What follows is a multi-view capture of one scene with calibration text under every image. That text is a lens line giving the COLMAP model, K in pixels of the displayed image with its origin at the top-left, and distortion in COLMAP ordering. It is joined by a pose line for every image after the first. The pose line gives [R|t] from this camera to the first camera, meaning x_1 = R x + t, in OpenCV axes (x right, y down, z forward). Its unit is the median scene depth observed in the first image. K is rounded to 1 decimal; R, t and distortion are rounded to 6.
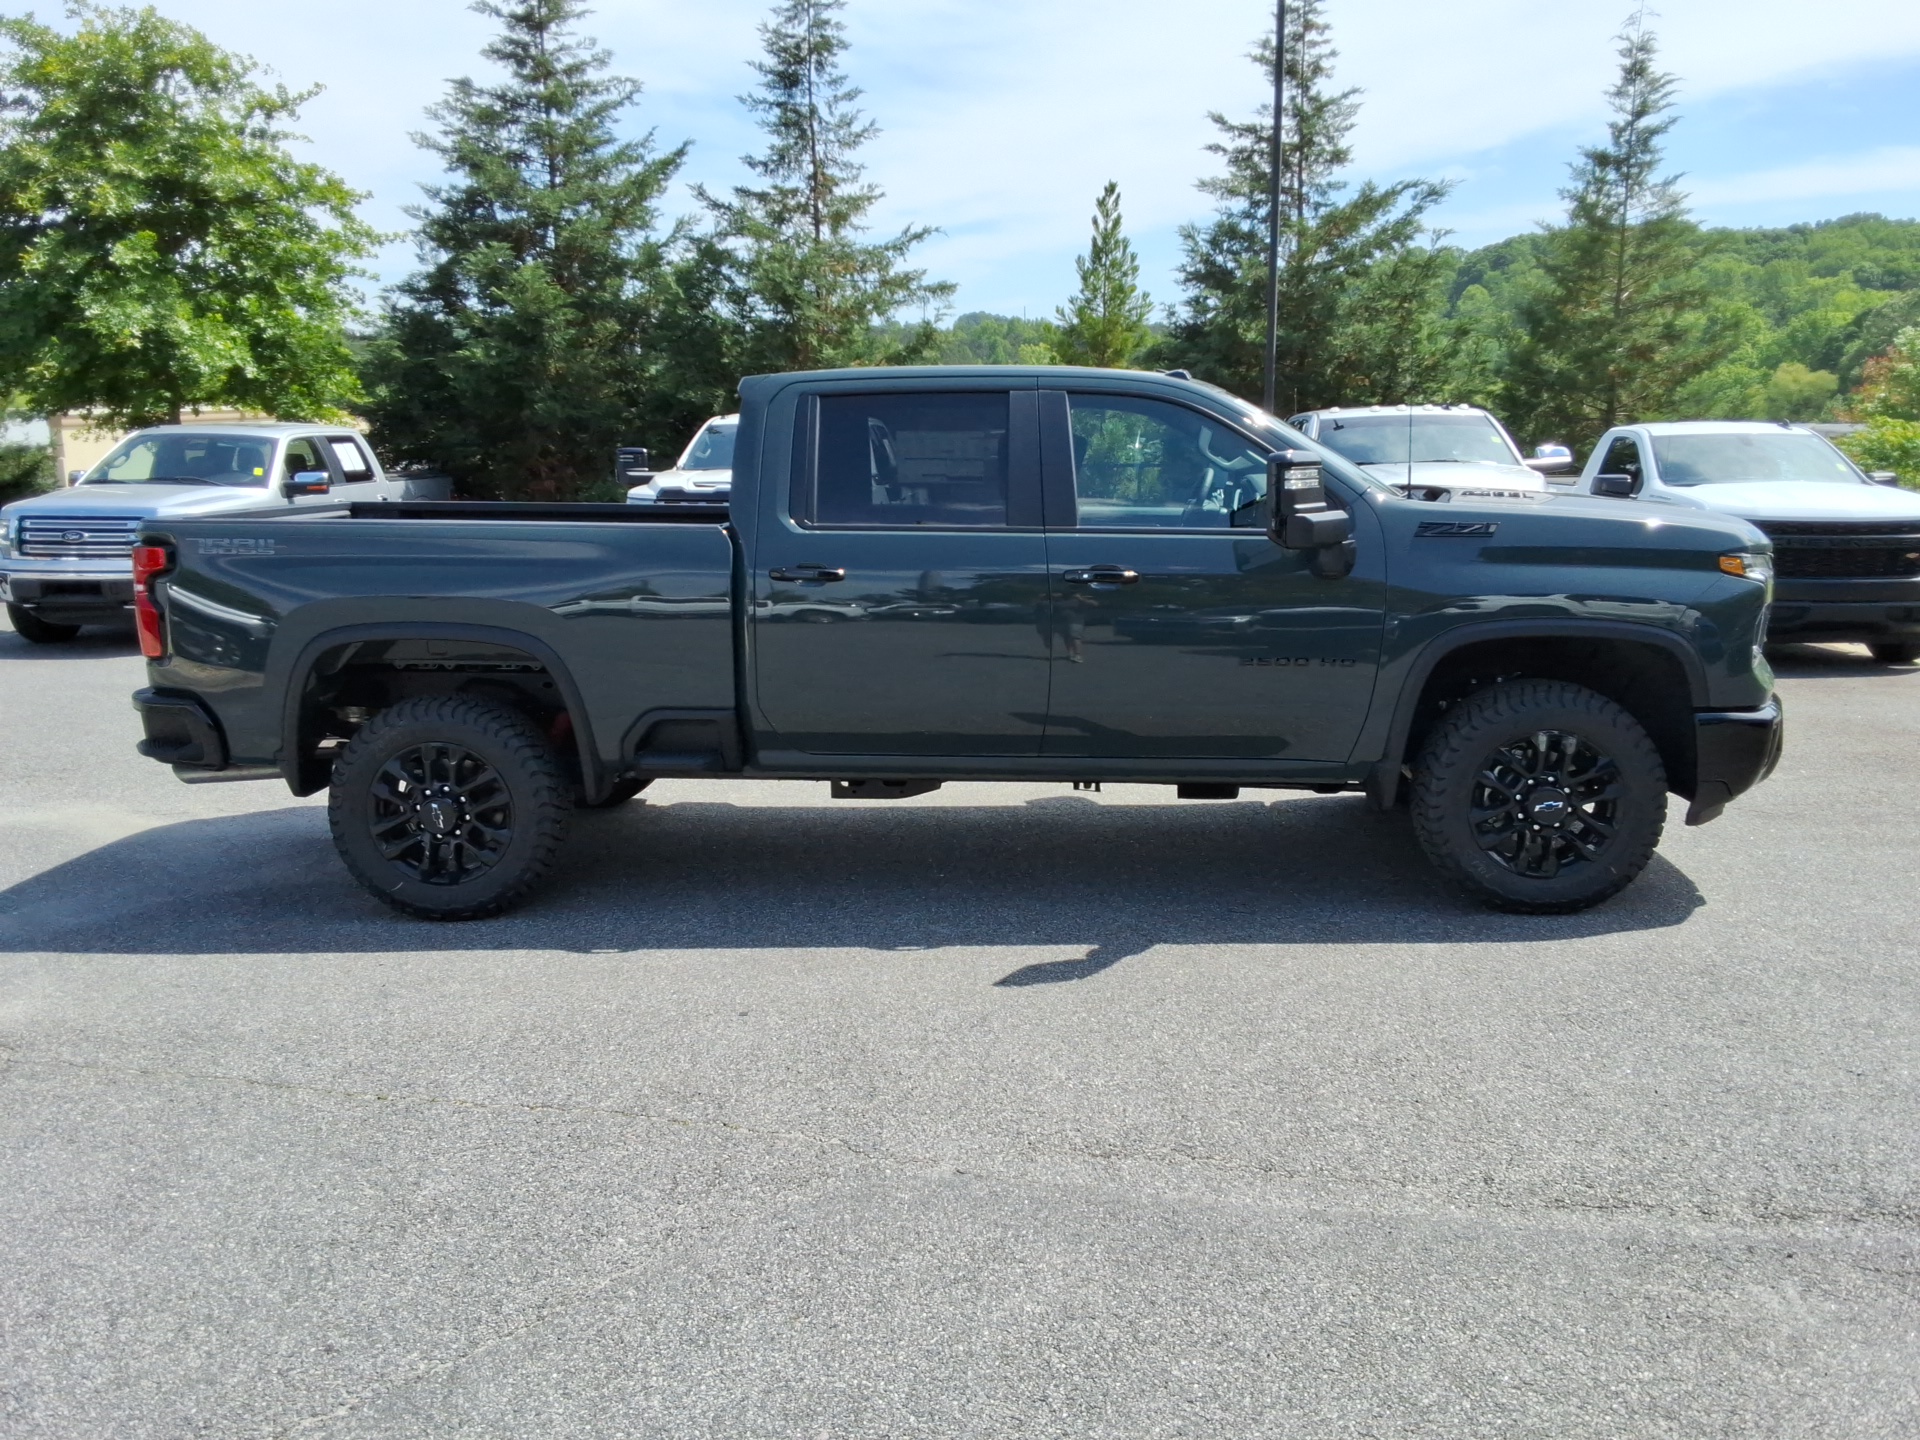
lens RADIAL K [[1548.0, 0, 885.5], [0, 1548.0, 707.3], [0, 0, 1]] dist [0.096802, -0.150229]
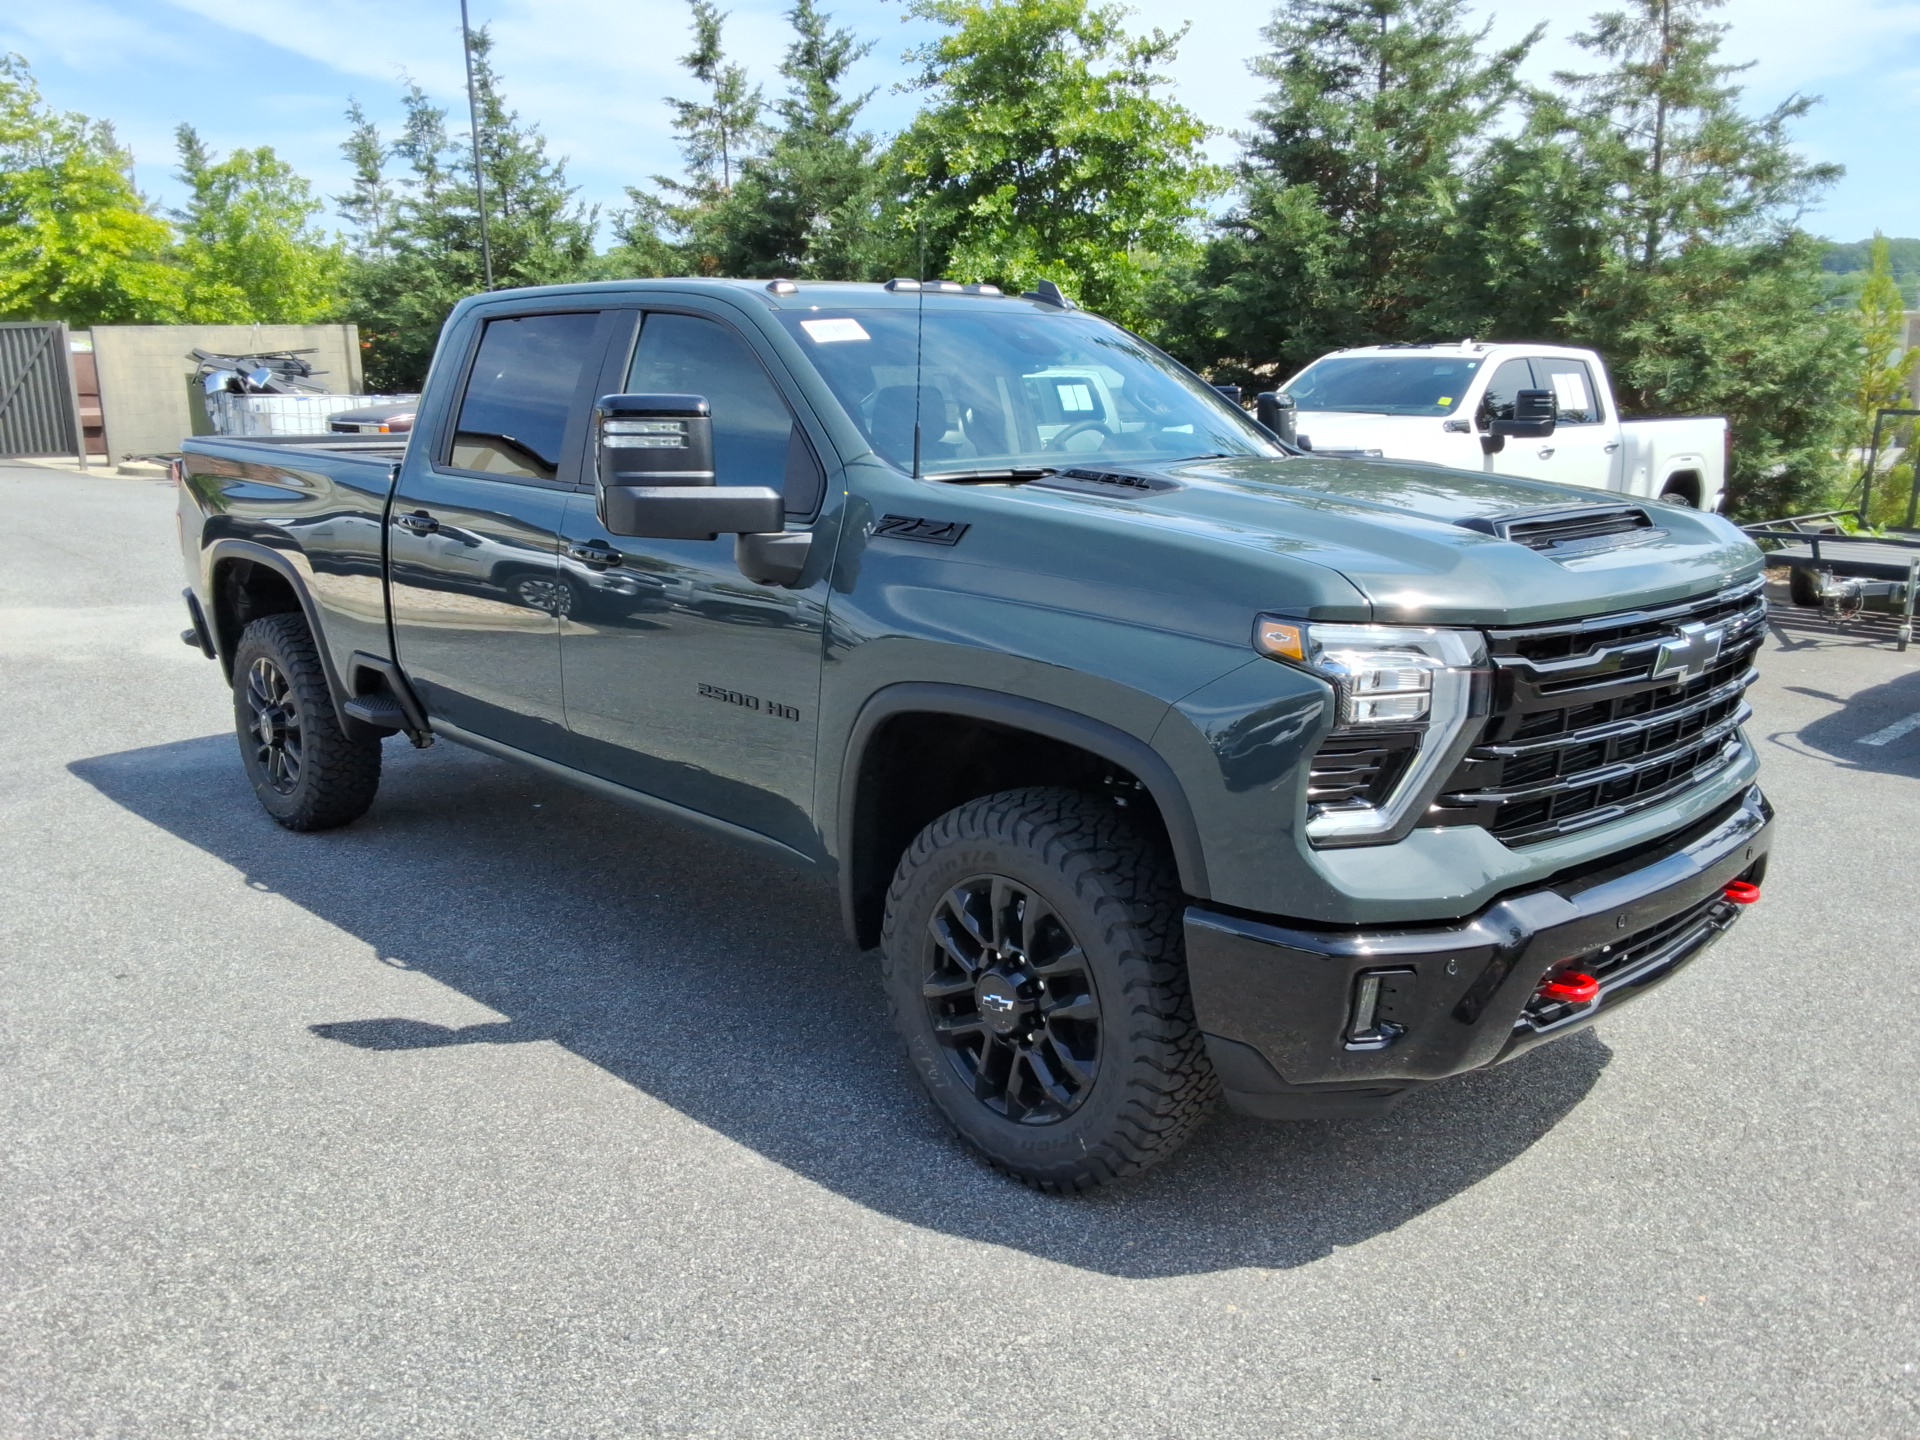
lens RADIAL K [[1548.0, 0, 1034.9], [0, 1548.0, 682.4], [0, 0, 1]] dist [0.096802, -0.150229]
pose [[0.744226, 0.134715, -0.654201, 0.281506], [-0.119410, 0.990505, 0.068126, -0.035048], [0.657167, 0.027417, 0.753246, 0.194681]]
